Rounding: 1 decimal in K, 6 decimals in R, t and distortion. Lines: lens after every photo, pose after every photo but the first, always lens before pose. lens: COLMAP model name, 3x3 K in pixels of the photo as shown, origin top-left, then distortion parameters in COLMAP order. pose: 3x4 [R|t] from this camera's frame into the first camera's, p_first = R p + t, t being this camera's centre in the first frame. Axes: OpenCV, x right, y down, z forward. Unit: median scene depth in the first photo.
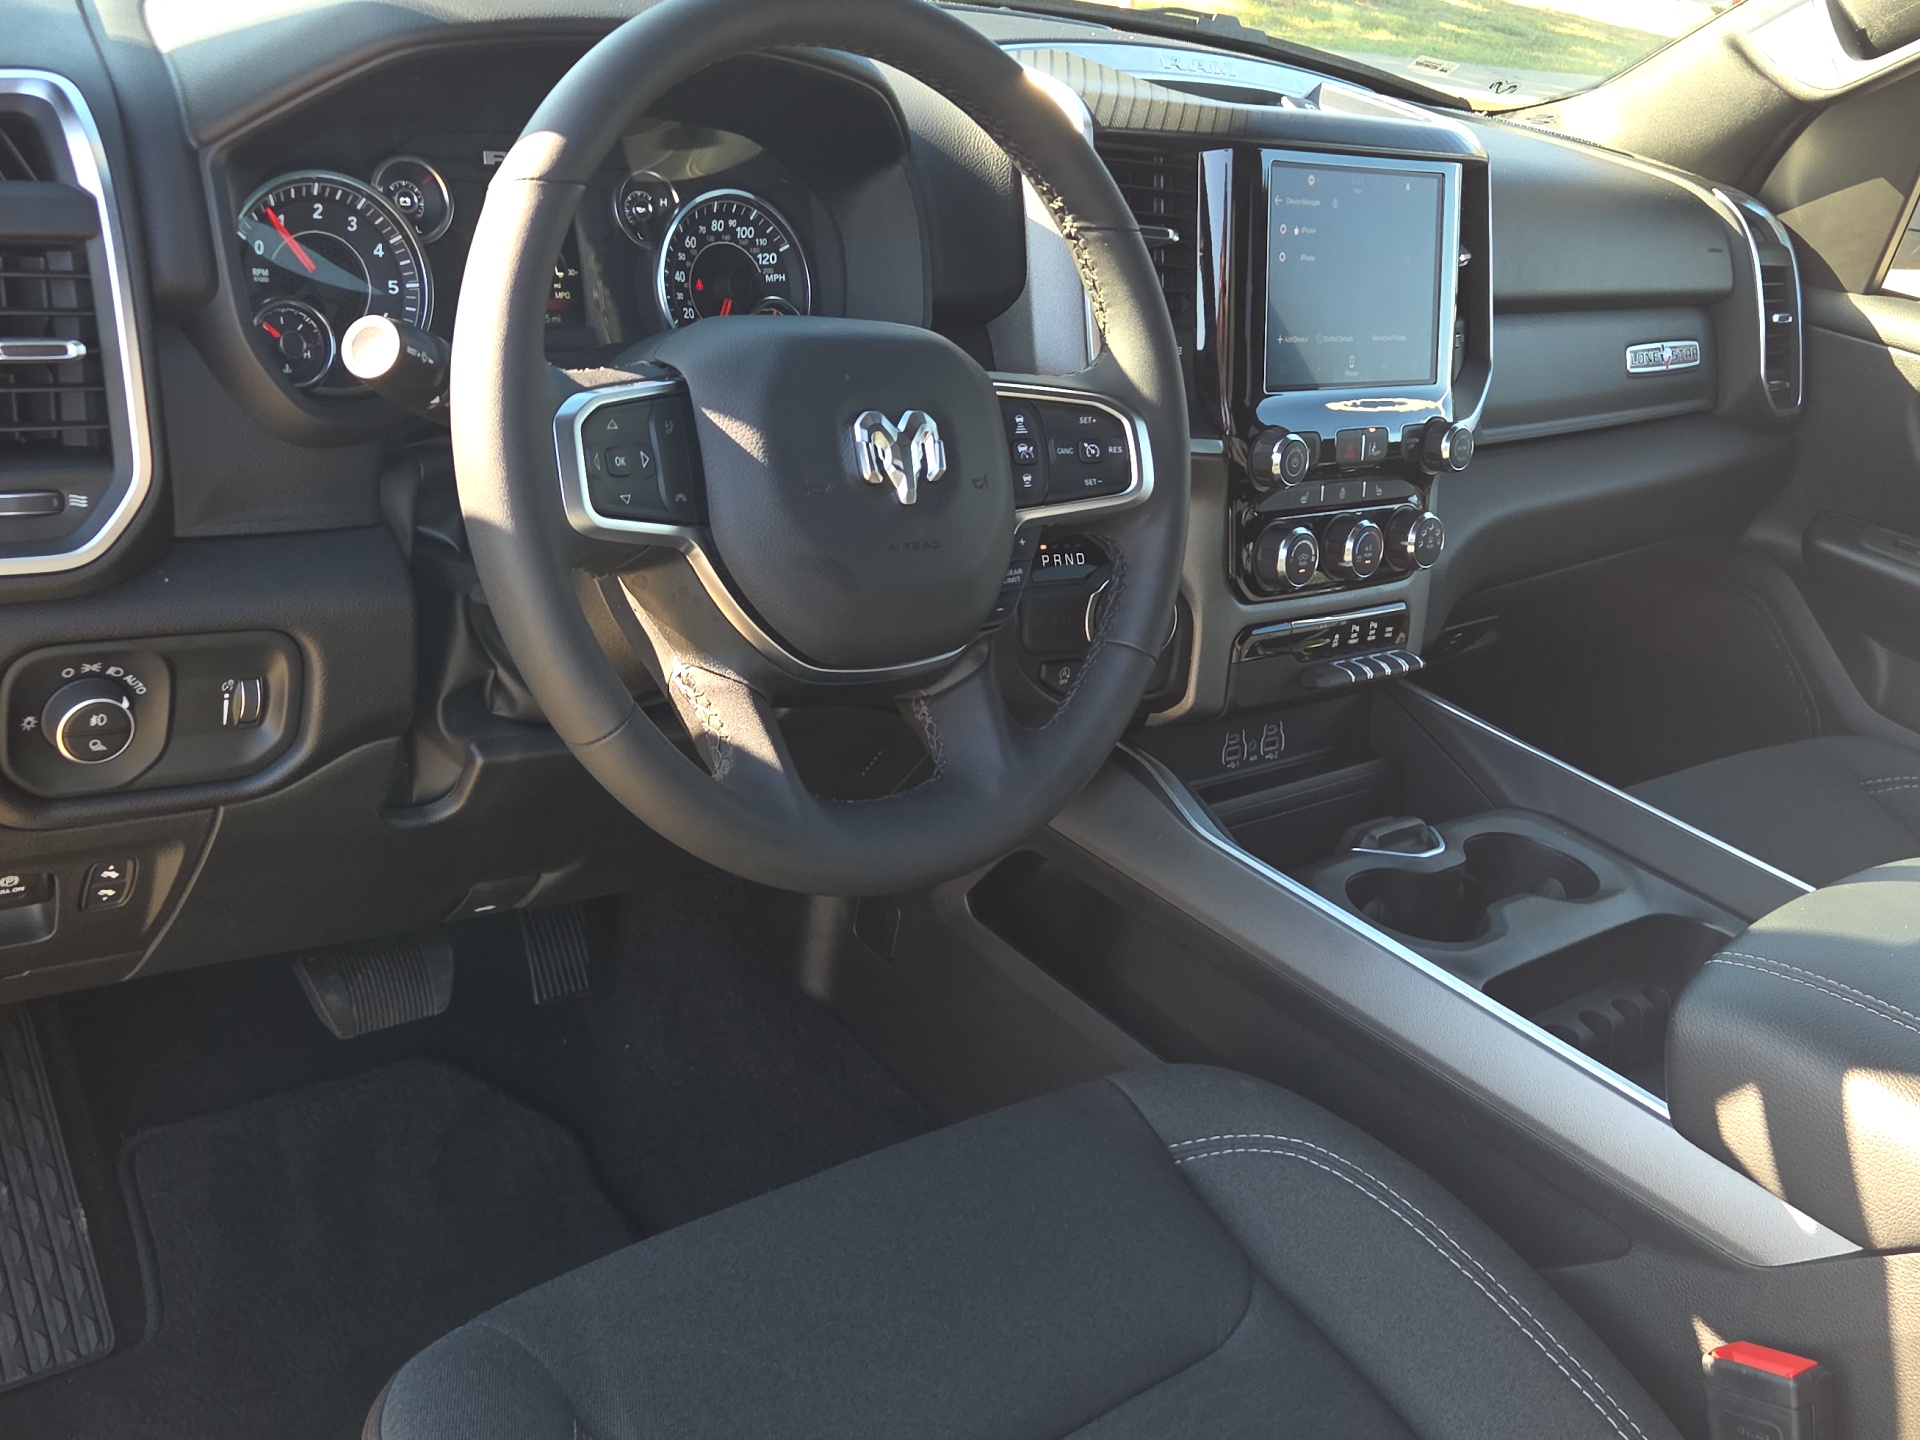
lens RADIAL K [[1995.7, 0, 954.9], [0, 1995.7, 684.4], [0, 0, 1]] dist [-0.010385, 0.000000]
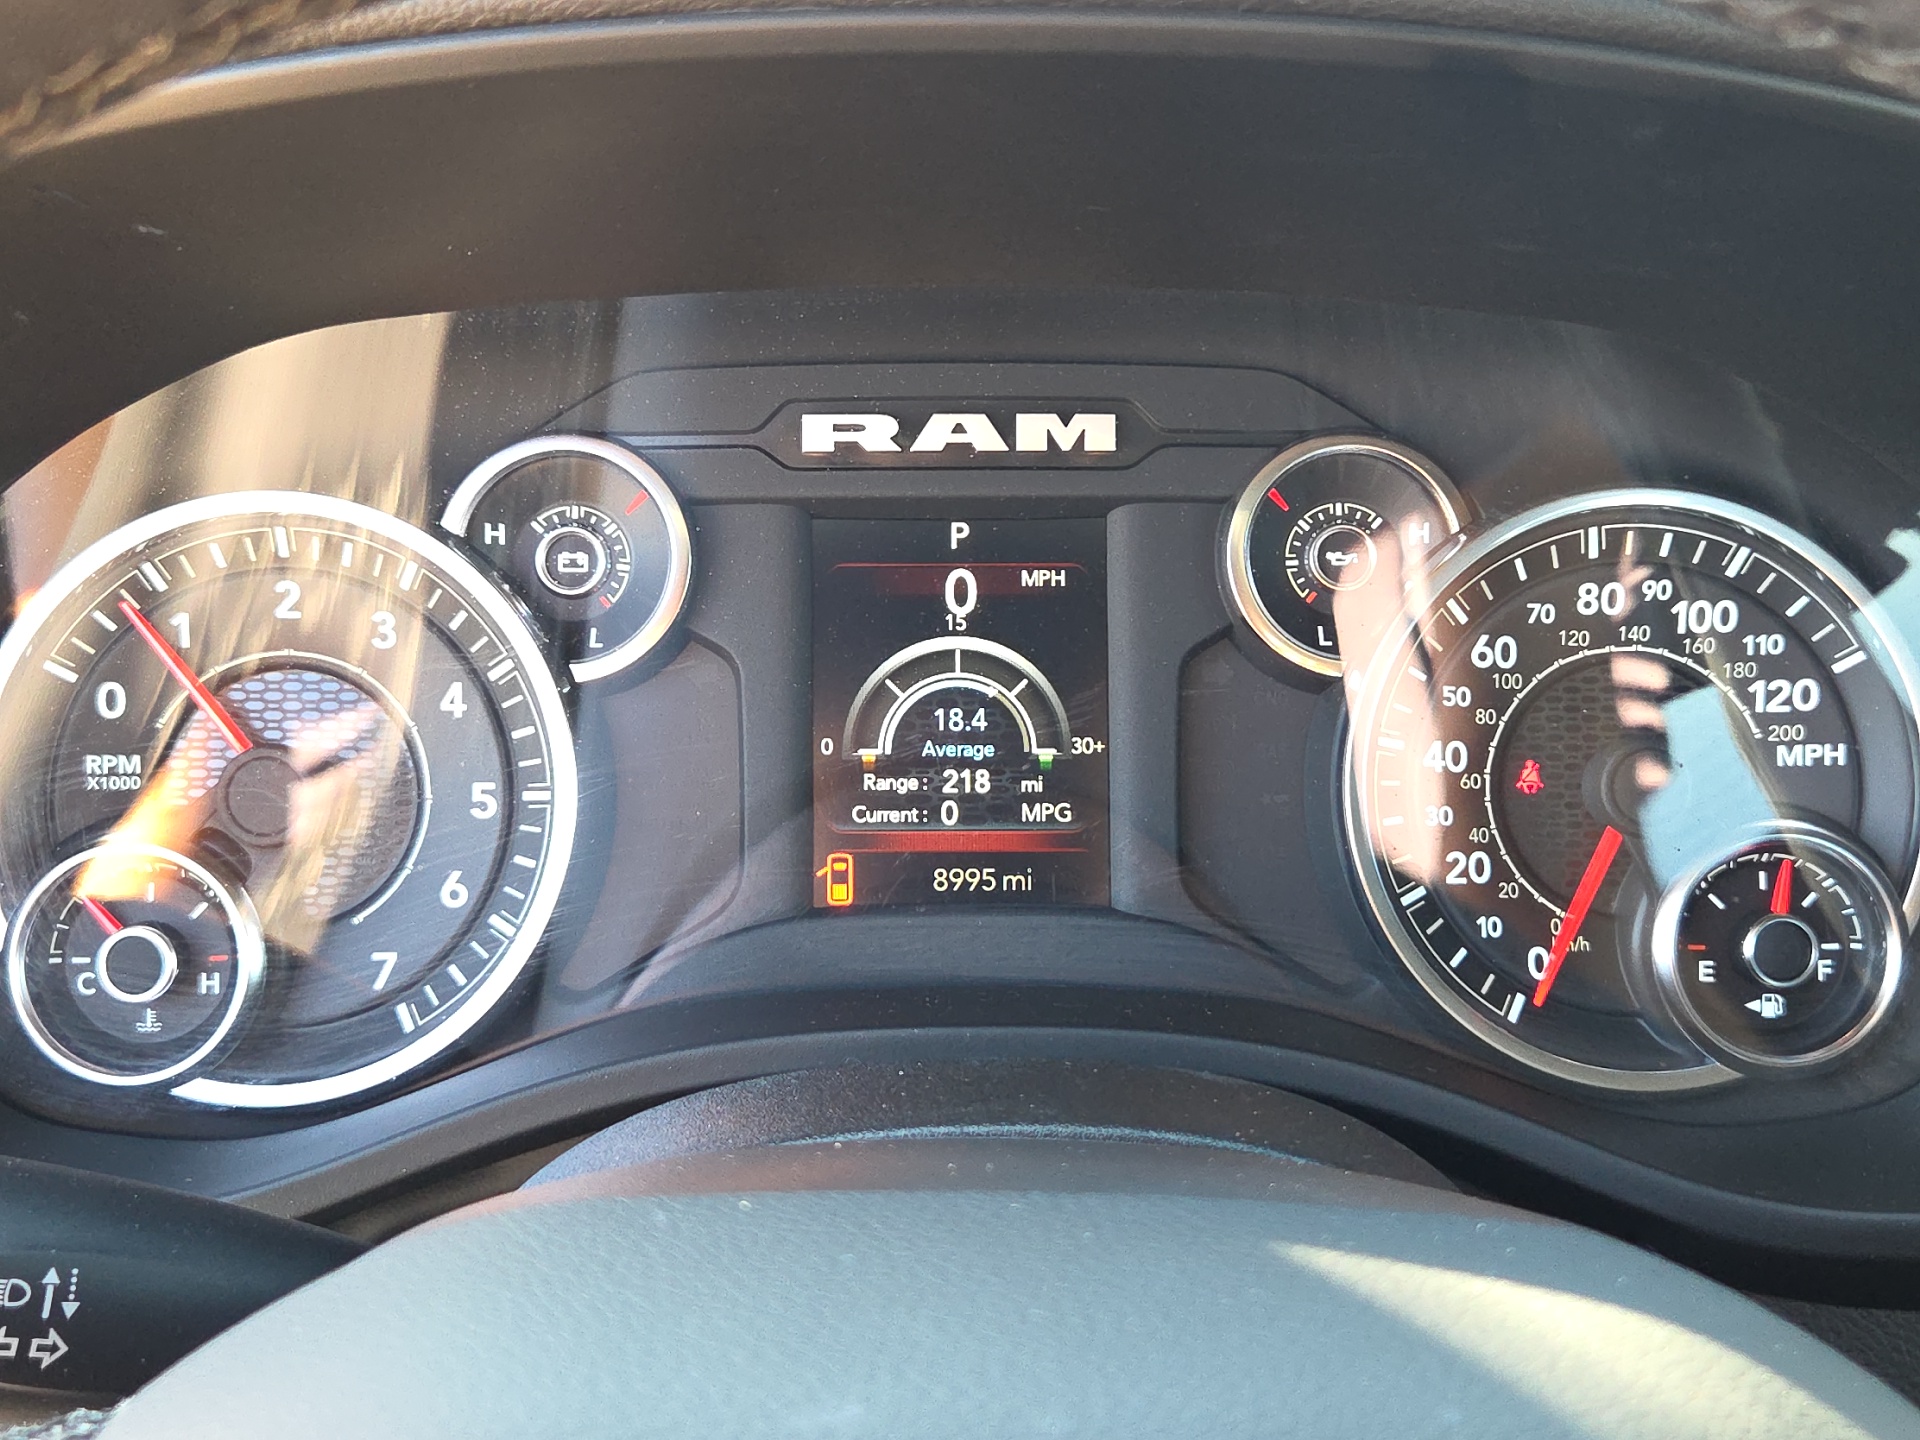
lens RADIAL K [[2126.3, 0, 971.8], [0, 2126.3, 712.8], [0, 0, 1]] dist [0.012272, 0.000000]
pose [[0.749663, 0.040848, -0.660558, 0.034350], [-0.119594, 0.990023, -0.074505, -0.176189], [0.650925, 0.134853, 0.747069, 0.686995]]
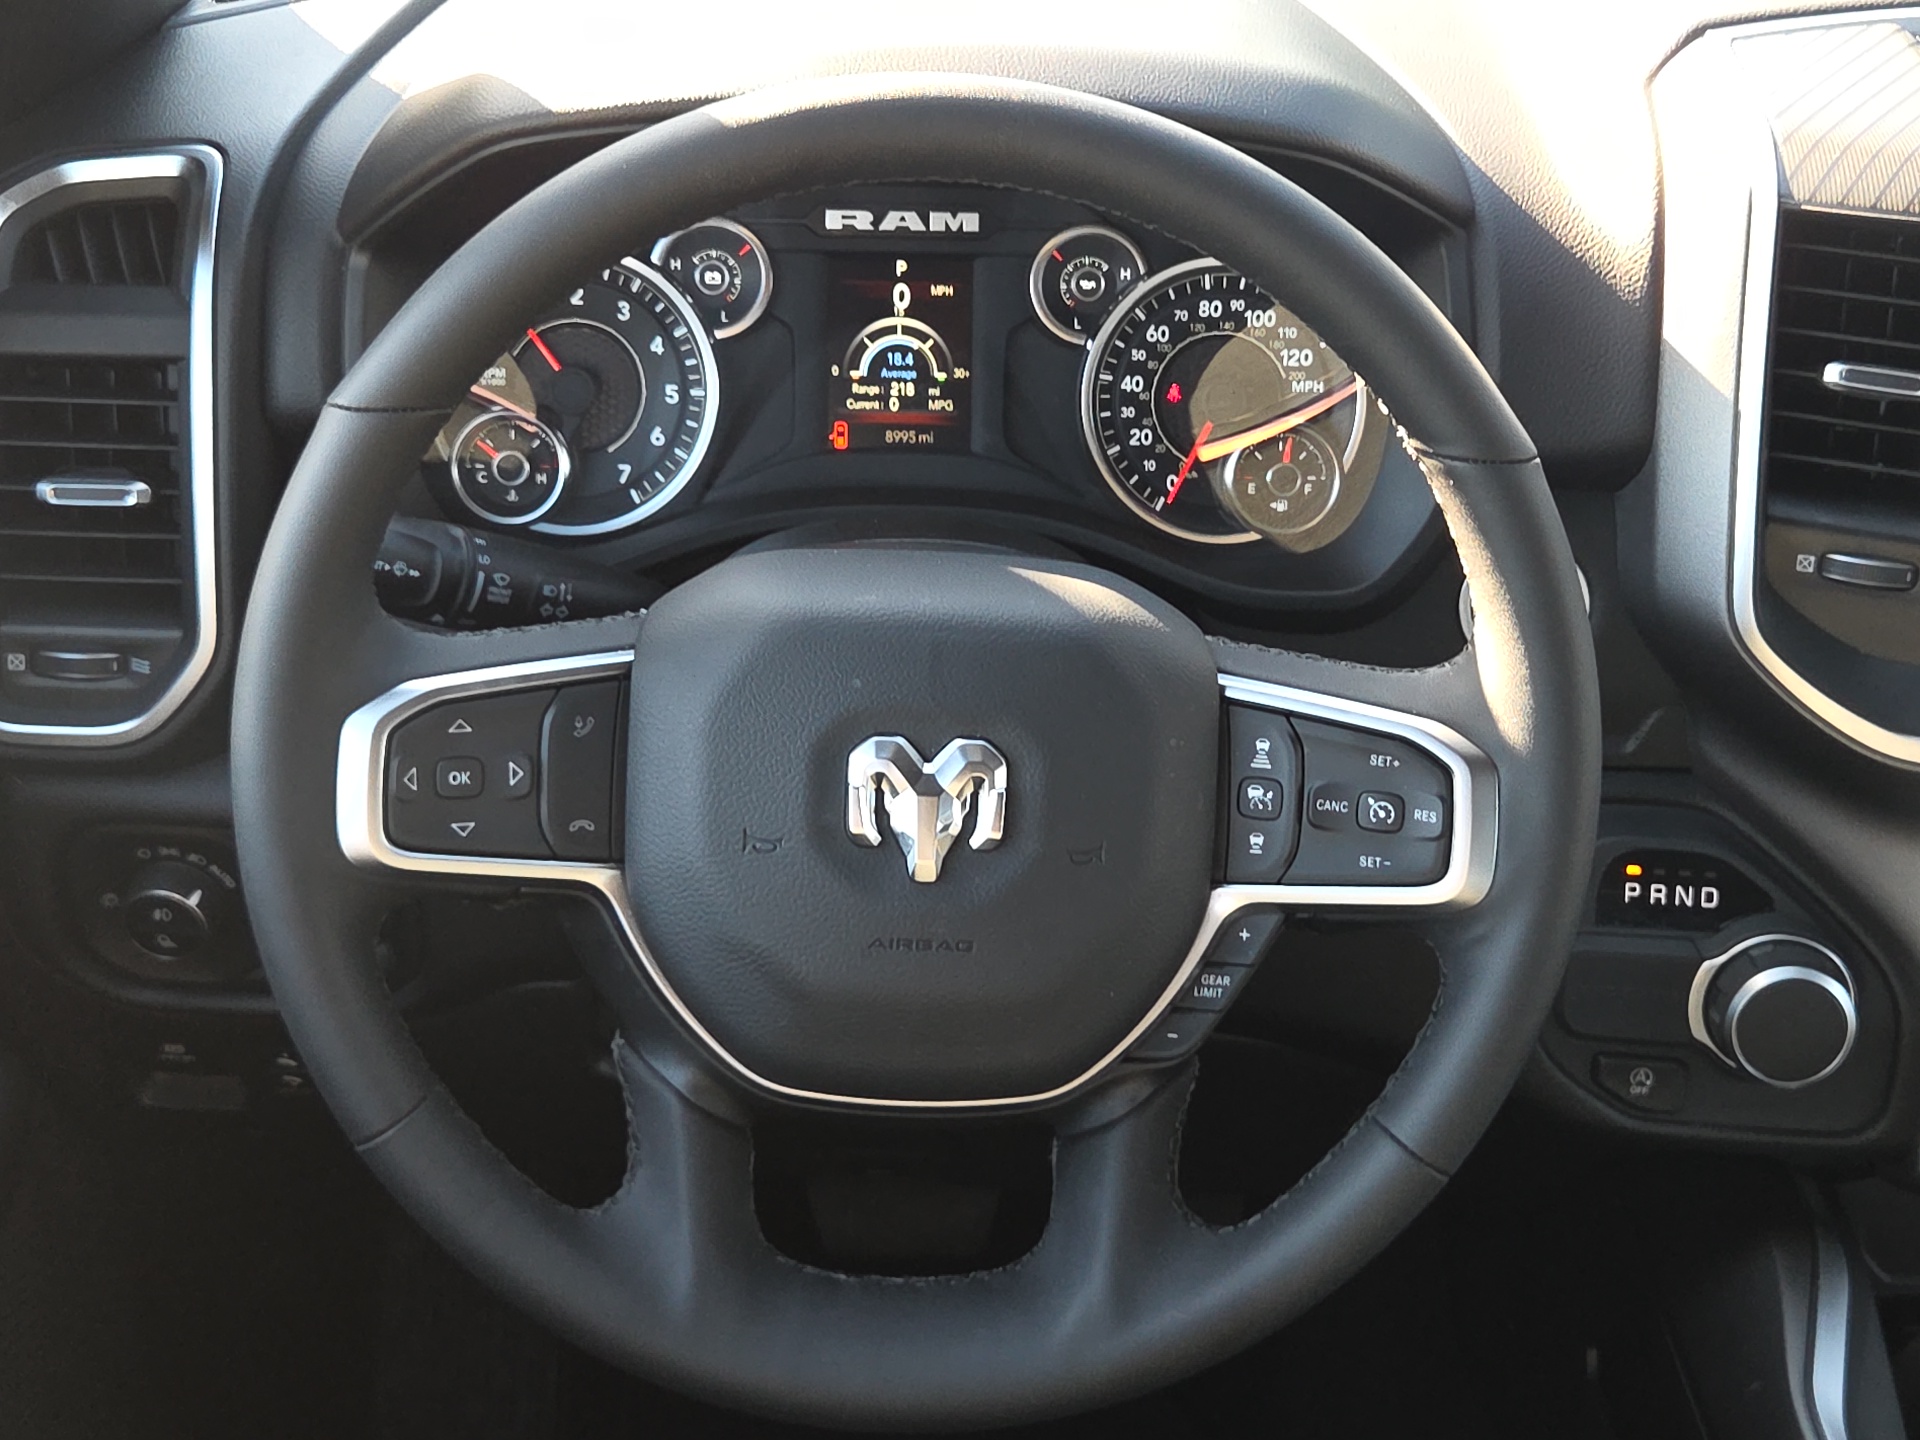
lens RADIAL K [[2798.0, 0, 1001.7], [0, 2798.0, 665.6], [0, 0, 1]] dist [0.021412, 0.000000]
pose [[0.772845, 0.179055, -0.608810, 0.429323], [-0.143804, 0.983826, 0.106801, -0.205361], [0.618086, 0.005008, 0.786094, 0.217765]]
